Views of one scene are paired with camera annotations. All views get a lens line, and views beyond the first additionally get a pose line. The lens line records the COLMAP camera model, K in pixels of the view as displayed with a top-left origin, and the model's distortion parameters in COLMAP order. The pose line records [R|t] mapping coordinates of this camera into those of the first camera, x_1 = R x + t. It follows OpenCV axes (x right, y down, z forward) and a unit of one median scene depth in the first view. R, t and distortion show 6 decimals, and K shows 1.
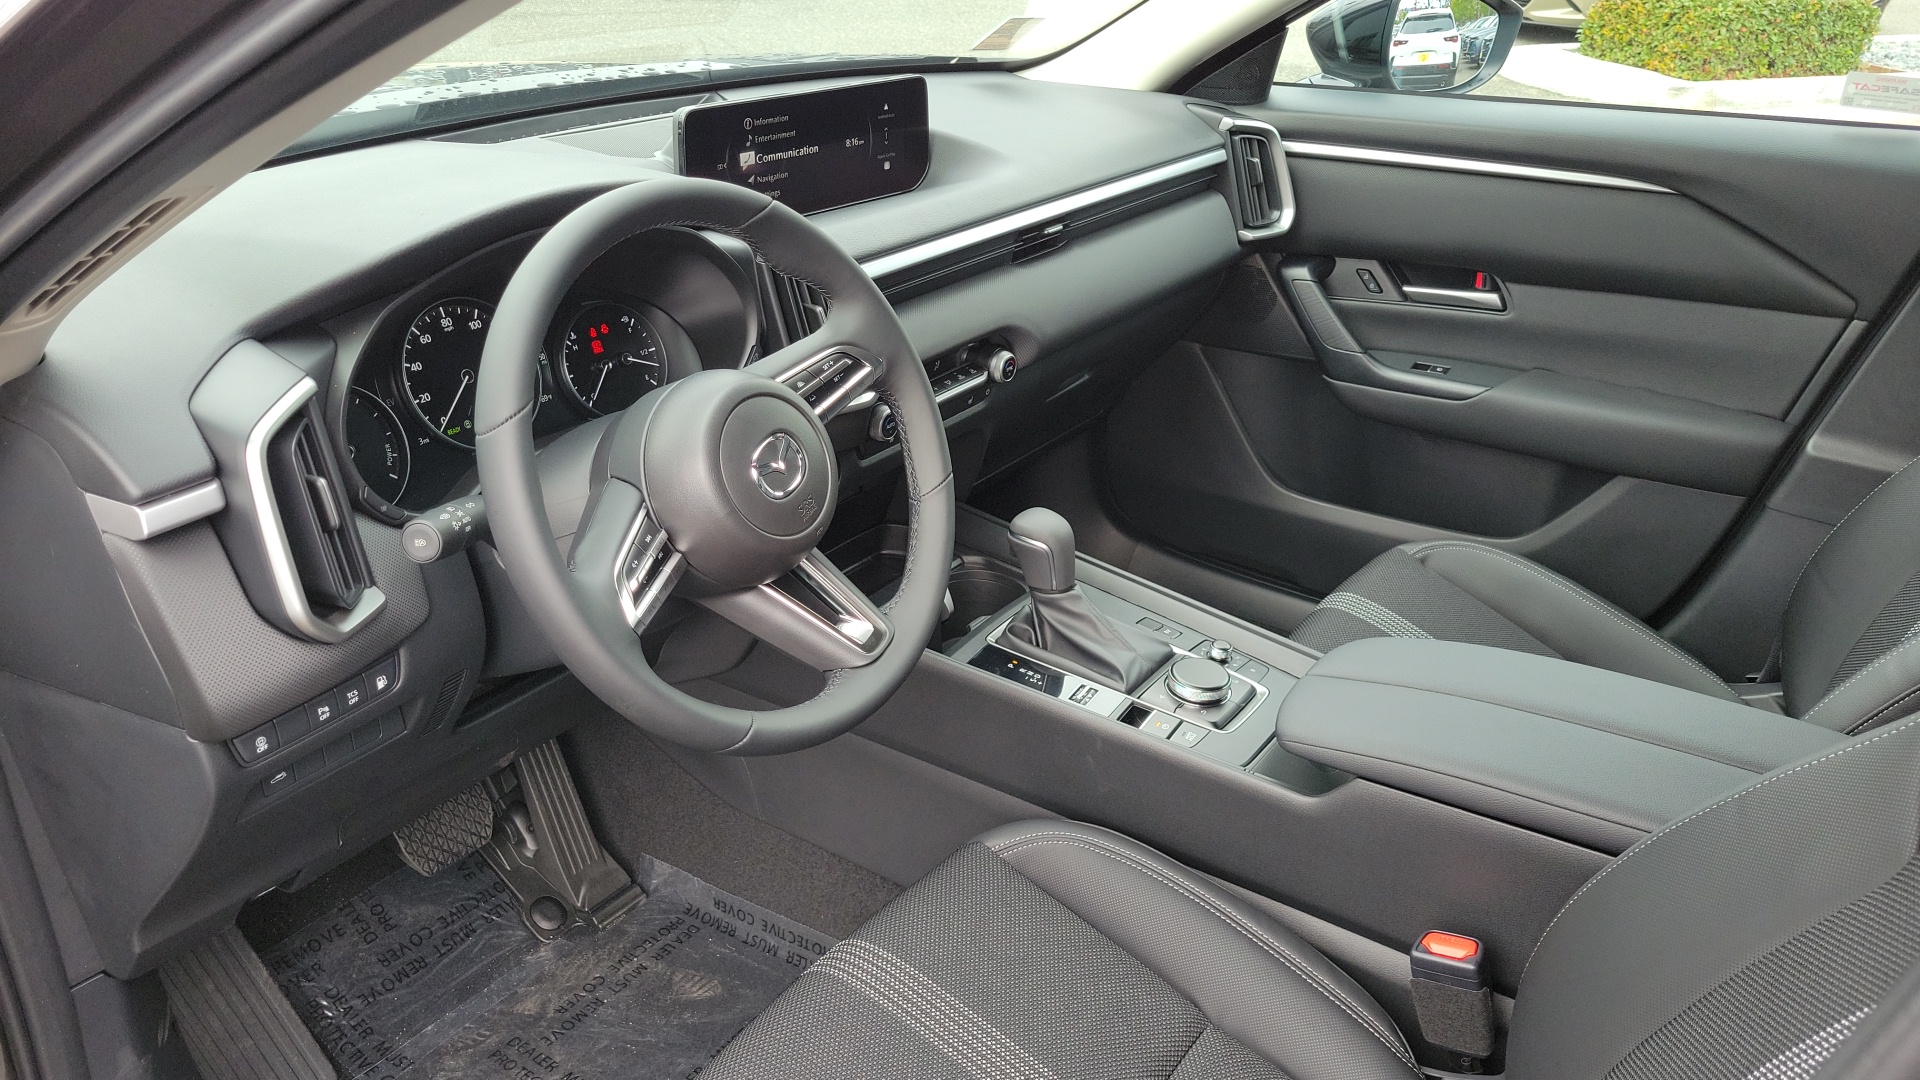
lens RADIAL K [[1425.4, 0, 953.7], [0, 1425.4, 524.9], [0, 0, 1]] dist [0.034679, -0.008374]
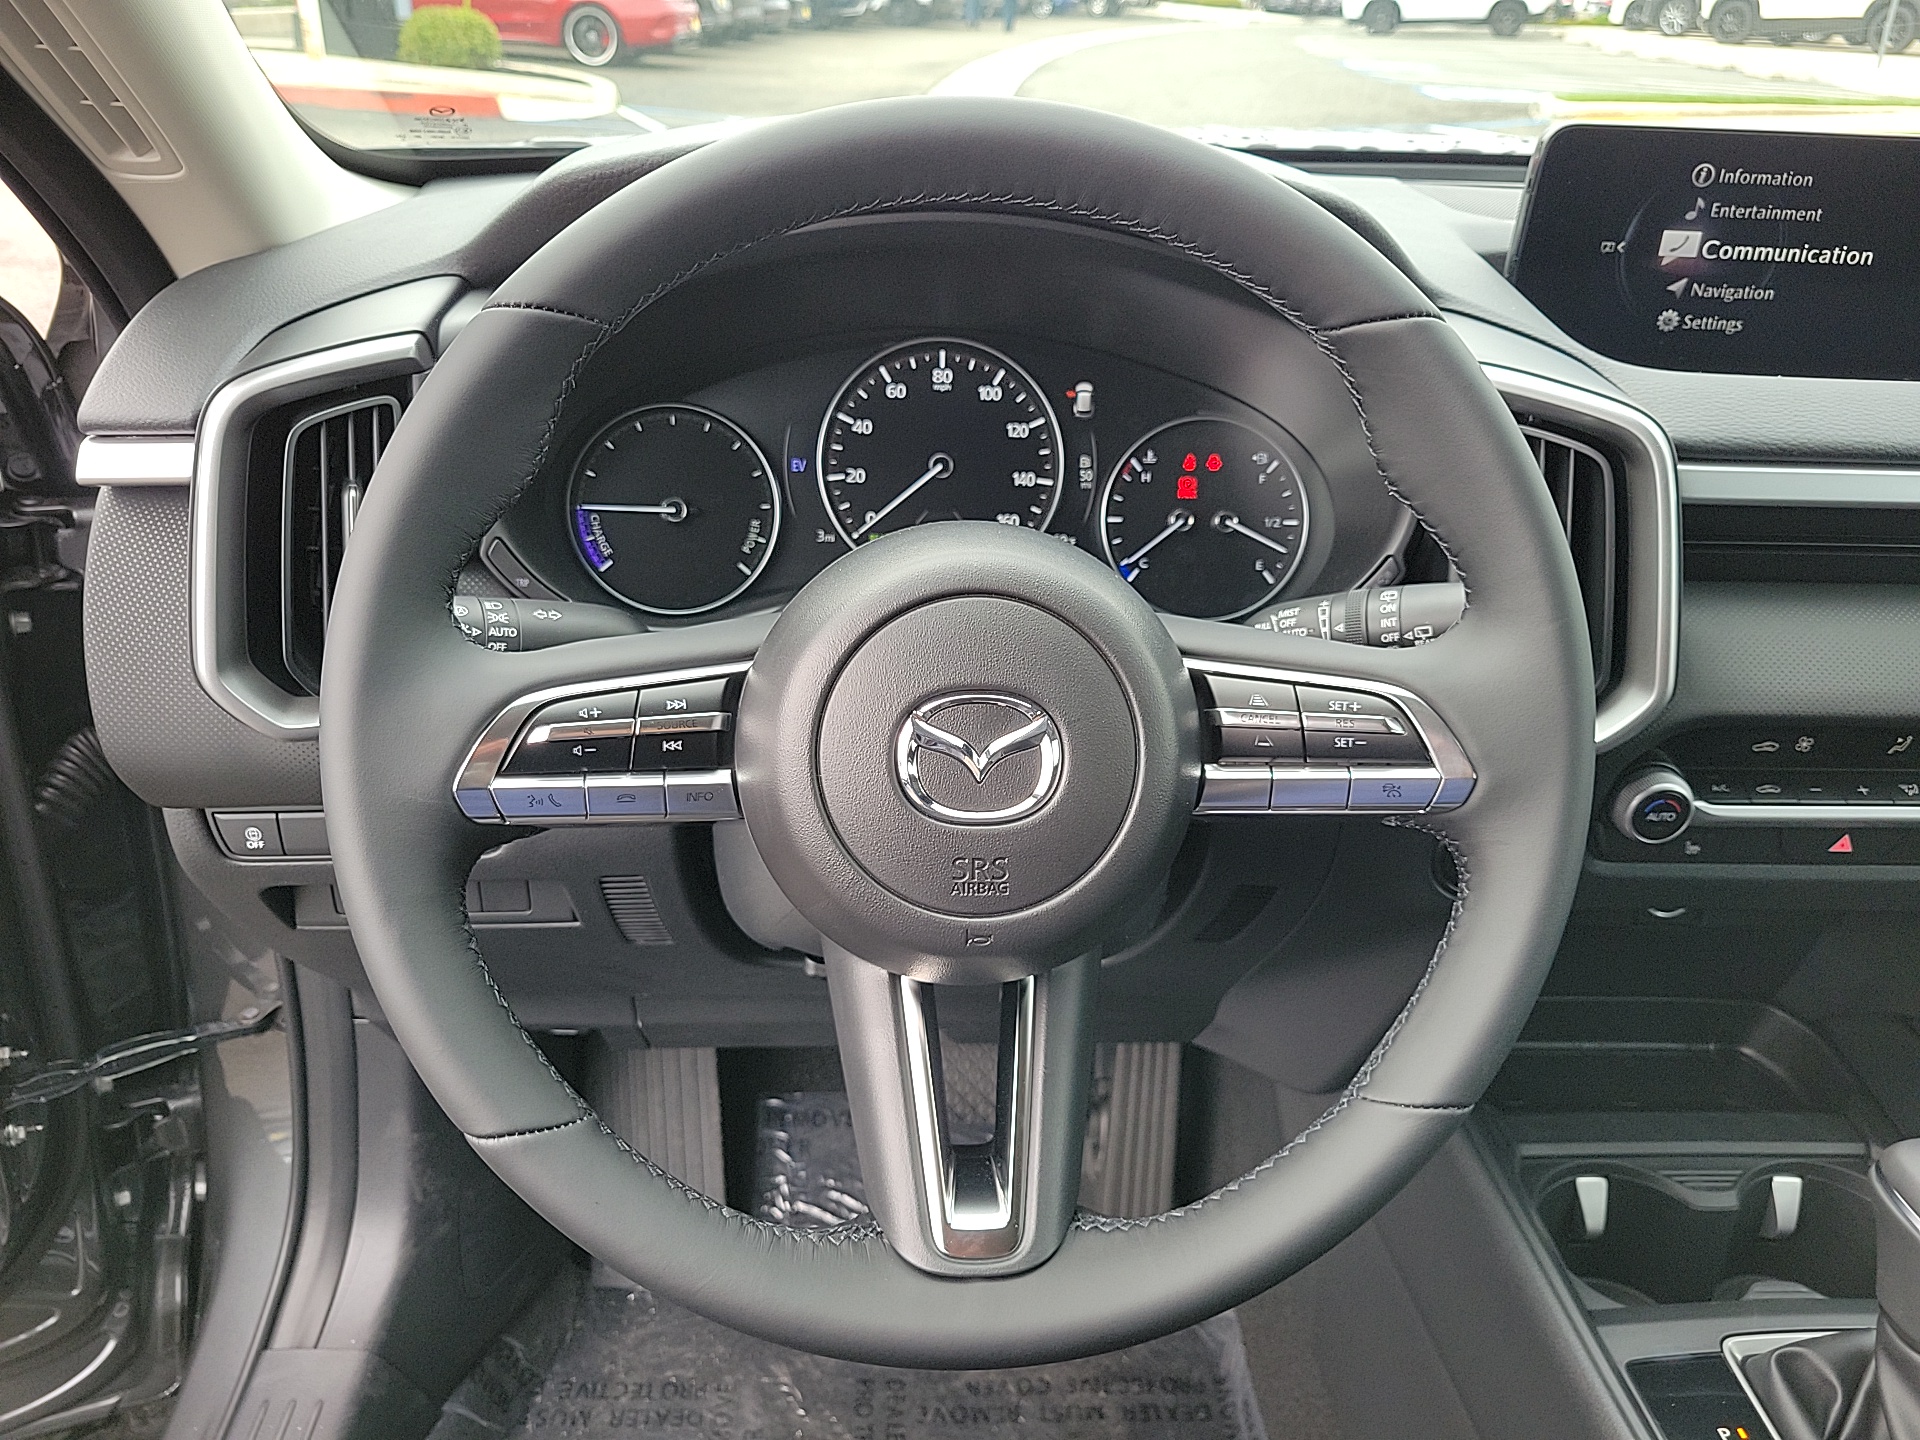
lens RADIAL K [[1473.7, 0, 960.0], [0, 1473.7, 720.0], [0, 0, 1]] dist [0.012373, -0.000213]
pose [[0.613599, 0.355660, -0.704984, 0.134118], [-0.361210, 0.920353, 0.149925, -0.083014], [0.702156, 0.162653, 0.693196, 0.470464]]
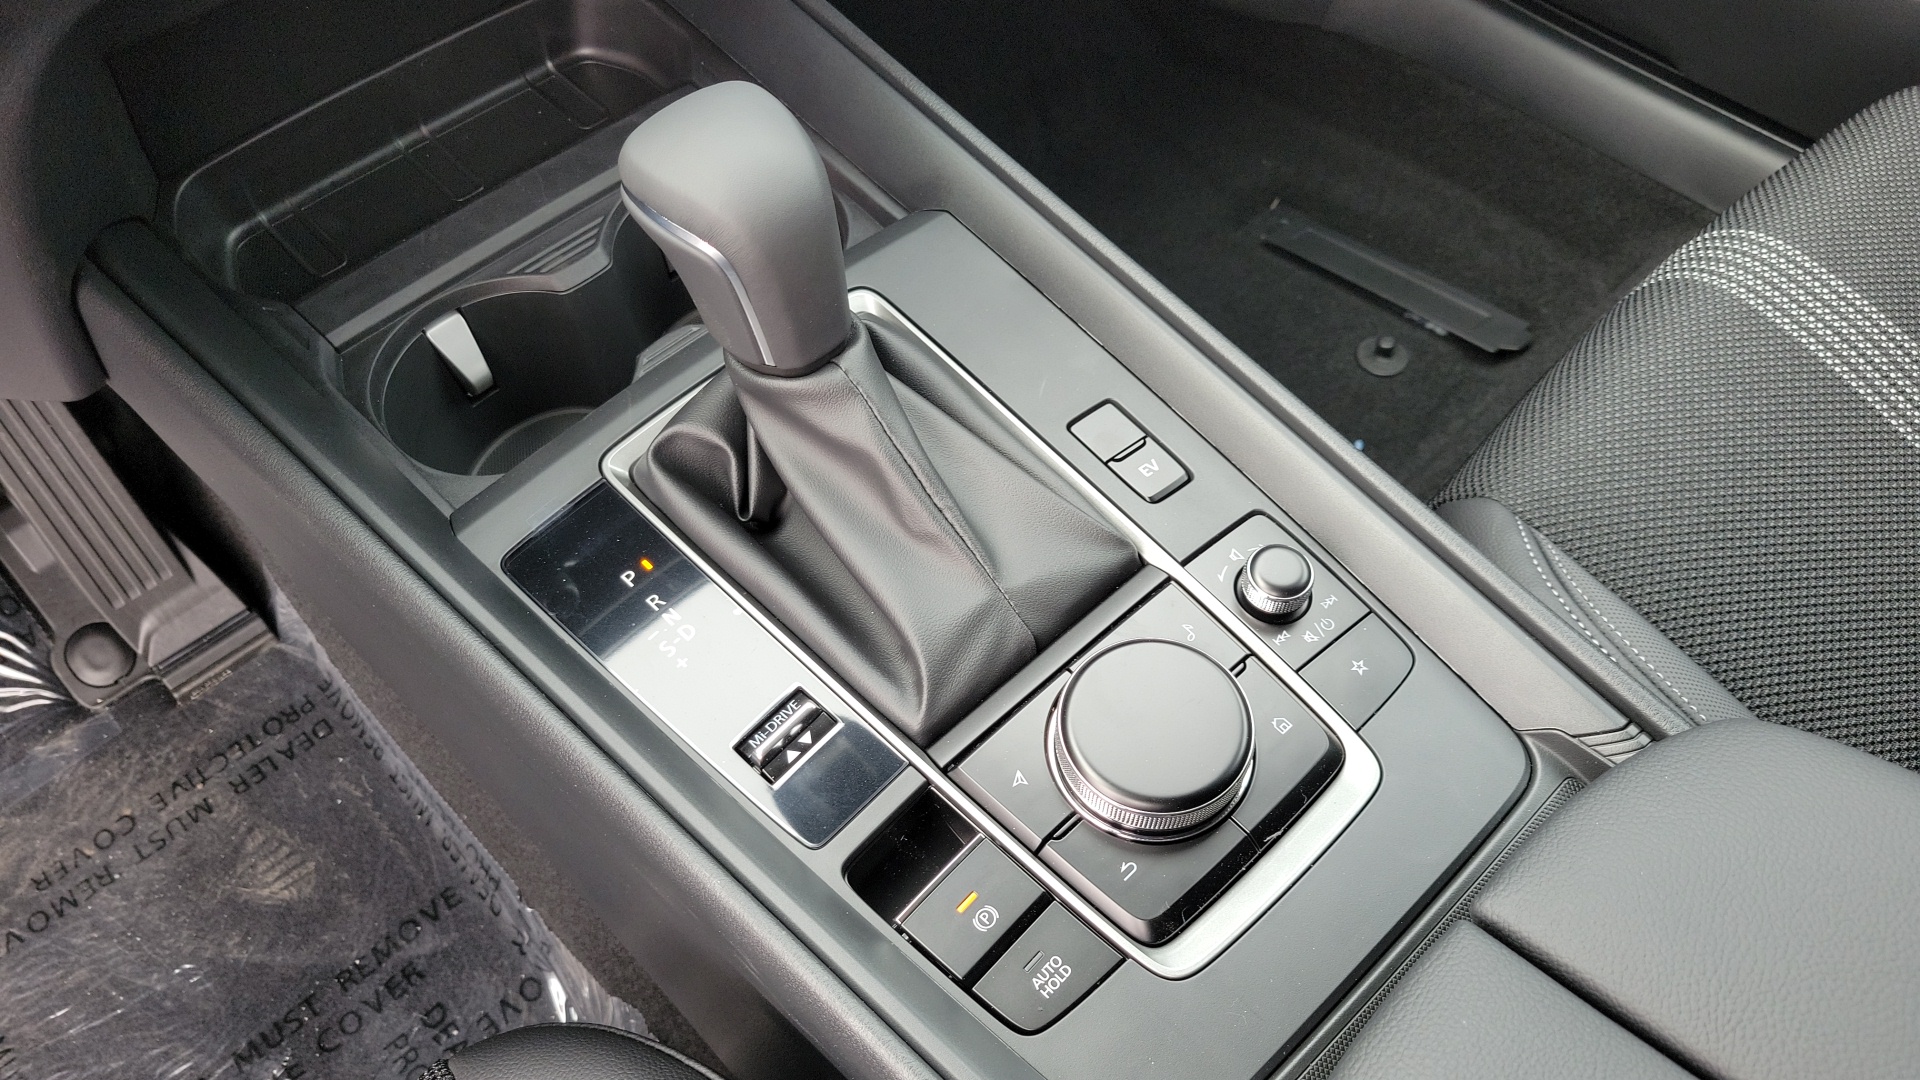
lens RADIAL K [[1497.6, 0, 960.0], [0, 1497.6, 540.0], [0, 0, 1]] dist [0.007548, 0.001822]
pose [[0.976024, 0.135681, -0.170197, 0.172704], [-0.036392, 0.872655, 0.486980, -0.084754], [0.214597, -0.469111, 0.856670, 0.694078]]
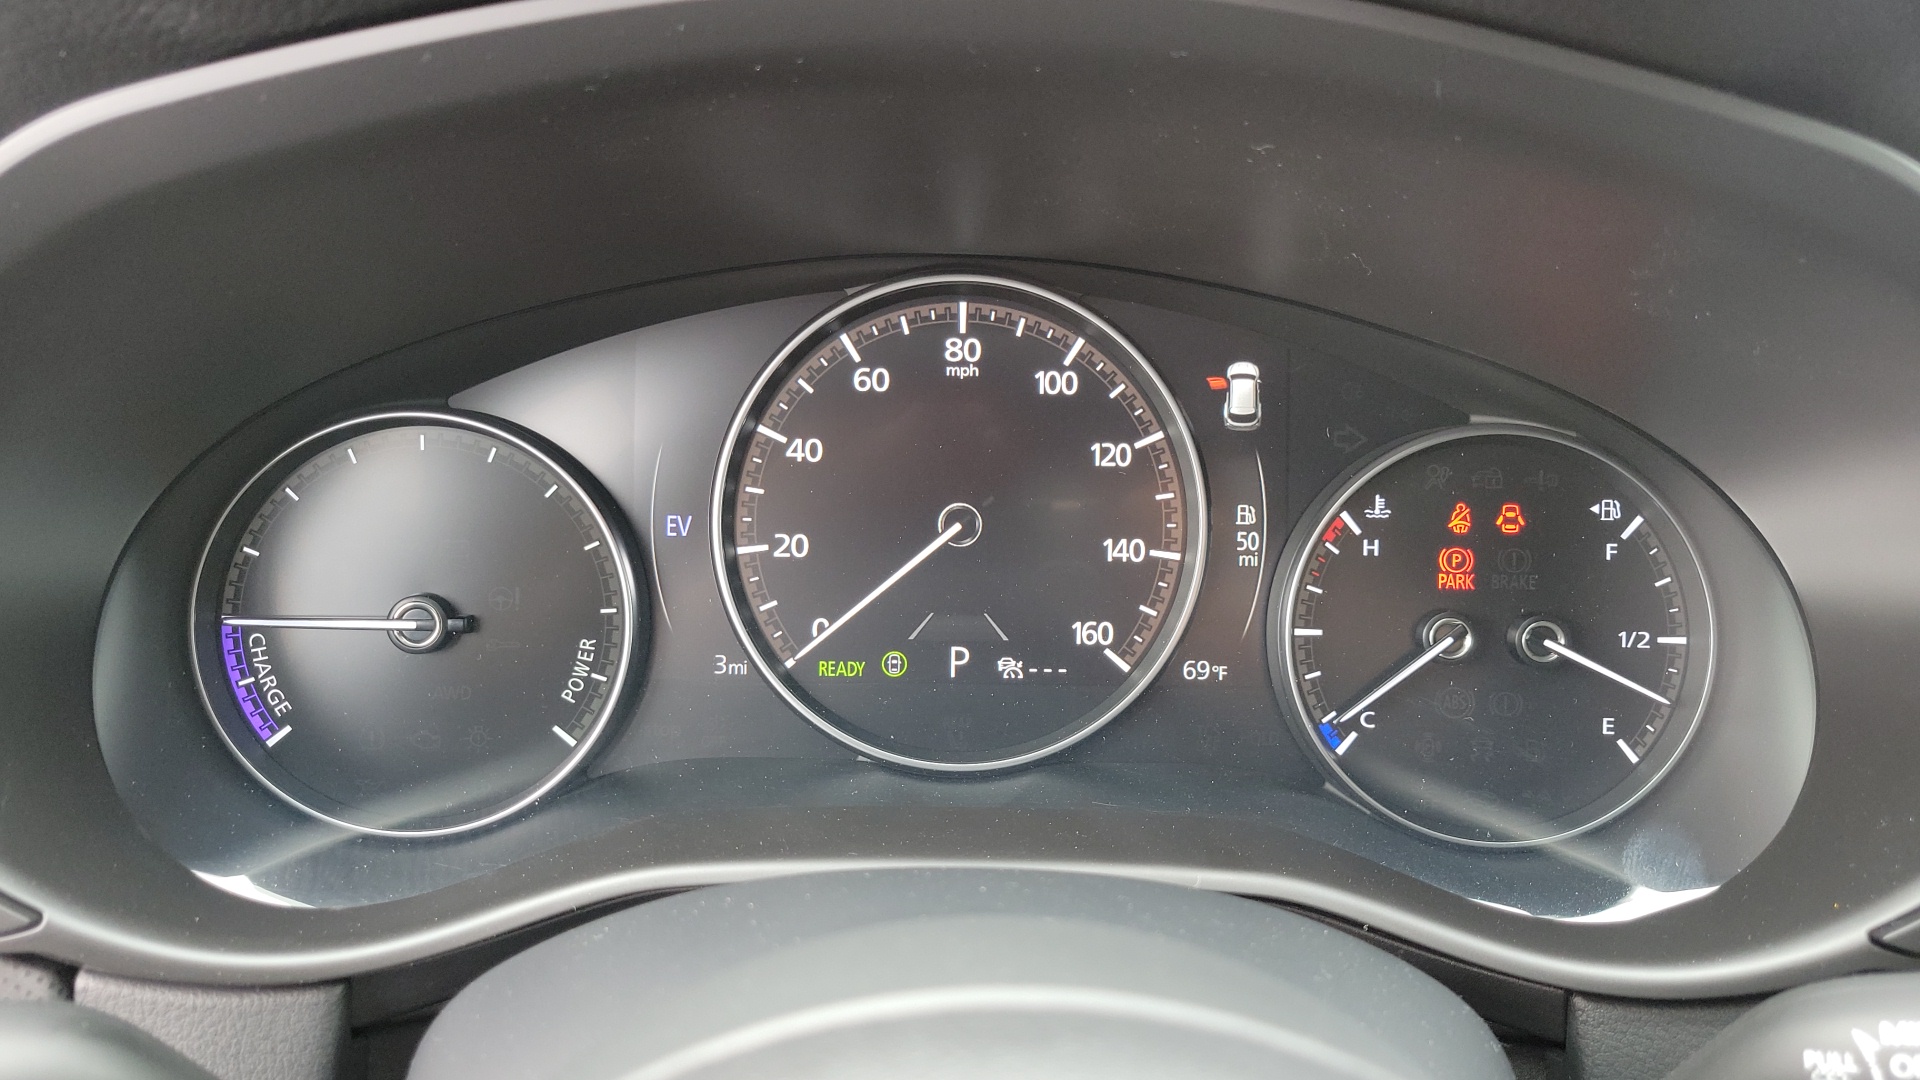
lens RADIAL K [[1497.6, 0, 960.0], [0, 1497.6, 540.0], [0, 0, 1]] dist [0.007548, 0.001822]
pose [[0.578400, 0.300952, -0.758209, -0.070118], [-0.356324, 0.929309, 0.097044, -0.109250], [0.733816, 0.214038, 0.644749, 0.644325]]
